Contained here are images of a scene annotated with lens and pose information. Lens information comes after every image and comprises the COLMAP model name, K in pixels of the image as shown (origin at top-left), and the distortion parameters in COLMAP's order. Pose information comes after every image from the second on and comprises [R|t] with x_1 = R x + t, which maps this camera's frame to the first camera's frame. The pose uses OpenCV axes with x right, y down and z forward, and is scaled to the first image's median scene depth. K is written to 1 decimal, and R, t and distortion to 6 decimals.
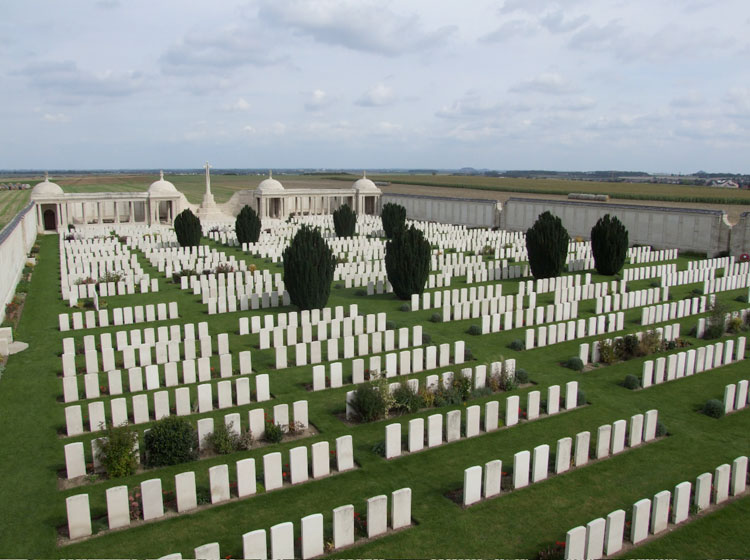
lens RADIAL K [[602.1, 0, 362.1], [0, 602.1, 274.7], [0, 0, 1]] dist [-0.147869, 0.107155]
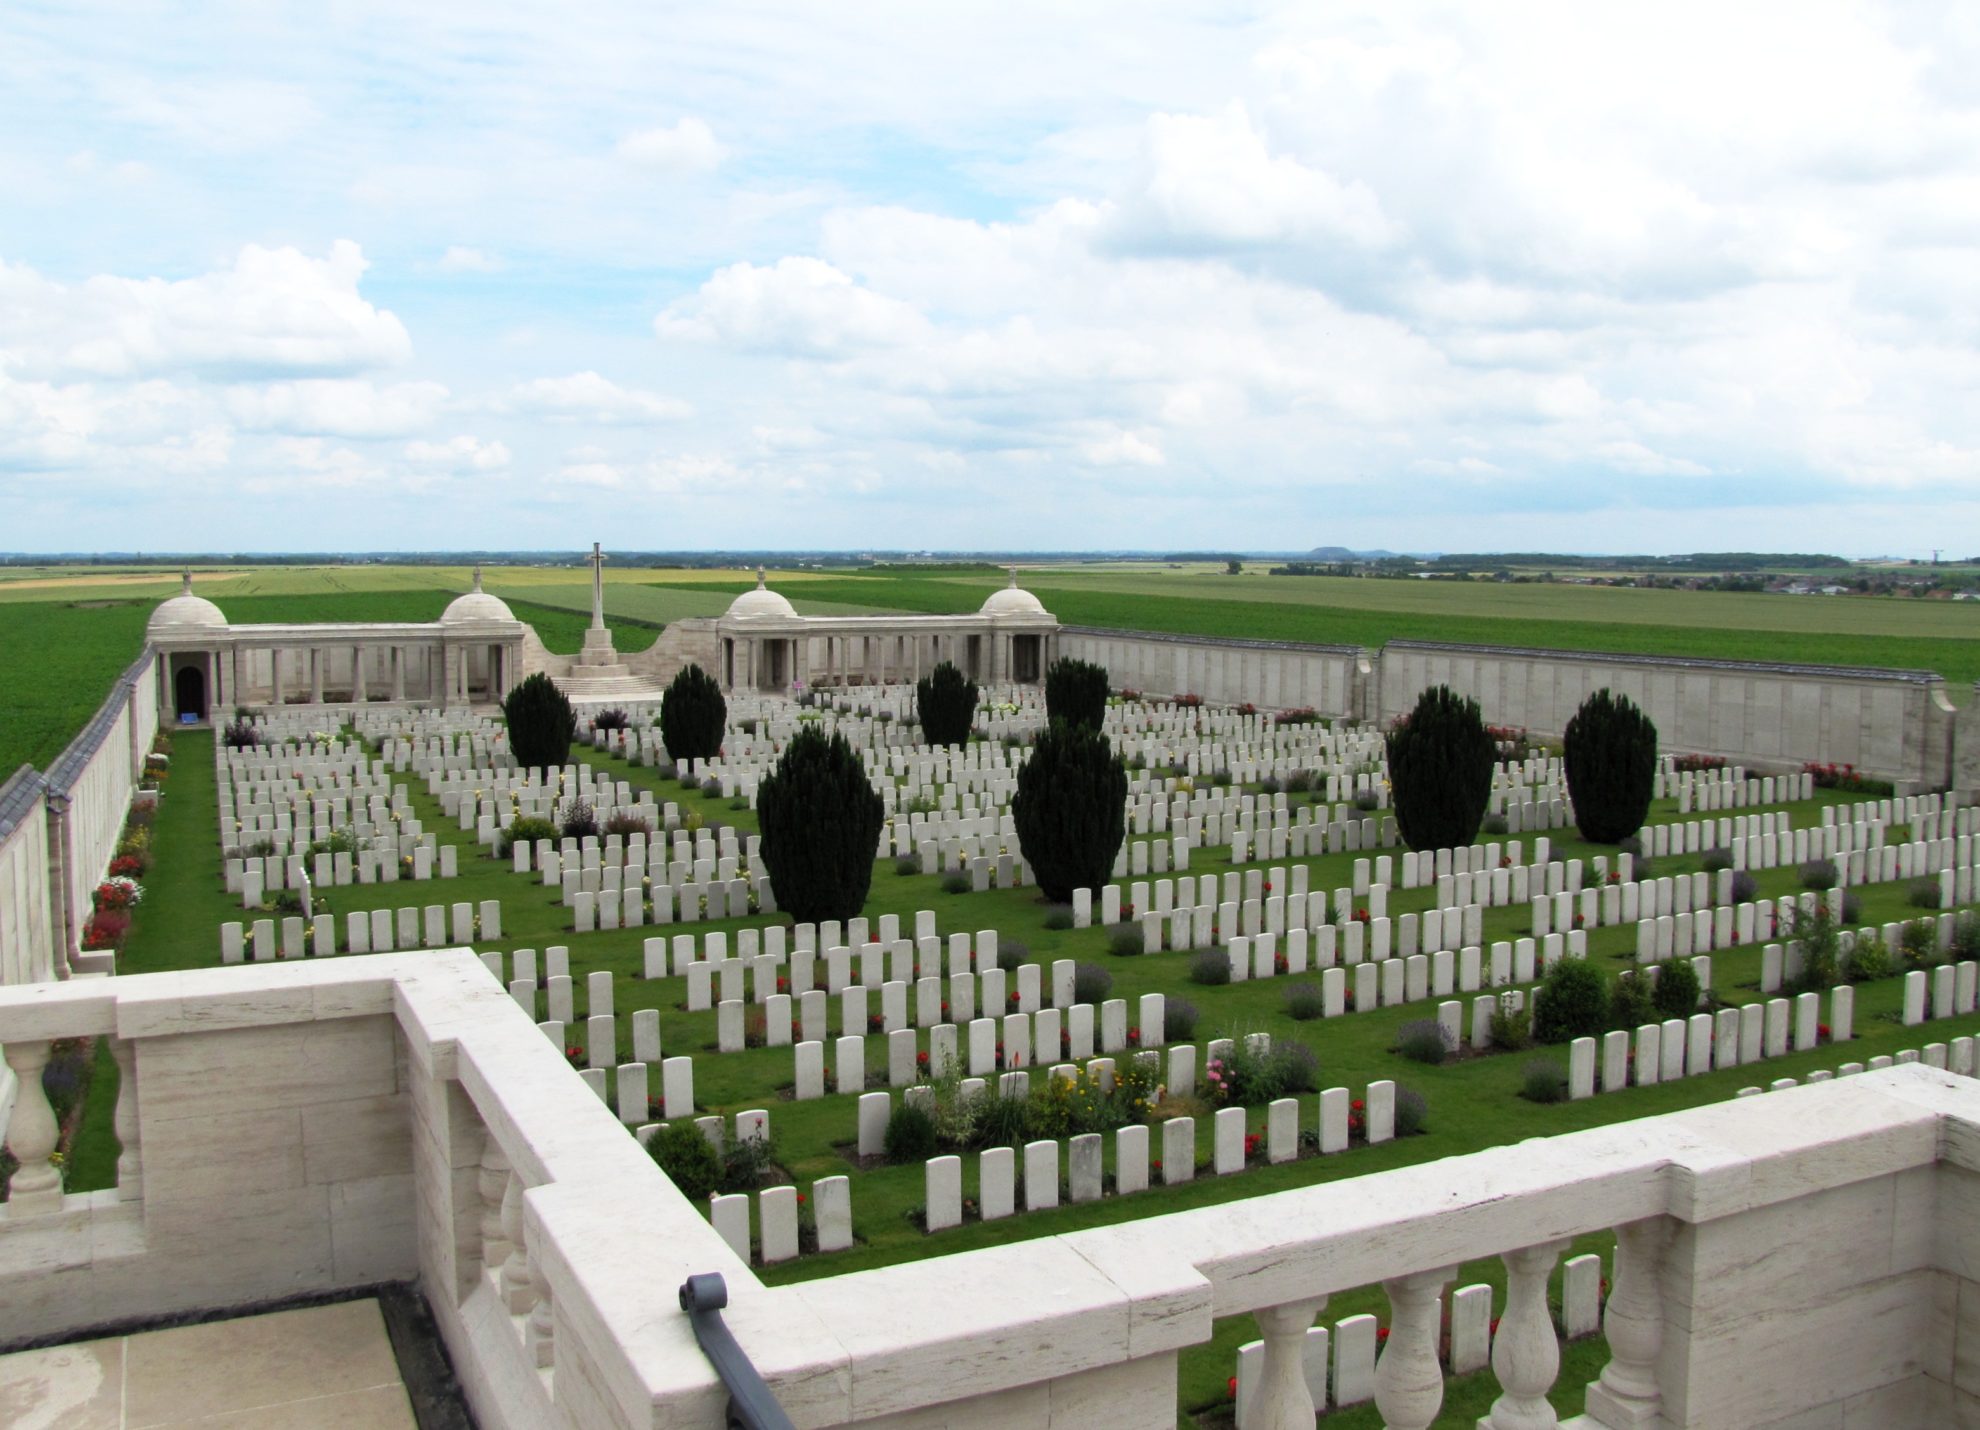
lens RADIAL K [[2009.2, 0, 991.9], [0, 2009.2, 707.6], [0, 0, 1]] dist [-0.173807, 0.000000]
pose [[0.996711, 0.001119, -0.081030, 0.126157], [-0.007682, 0.996706, -0.080734, 0.020117], [0.080673, 0.081091, 0.993437, -0.313779]]
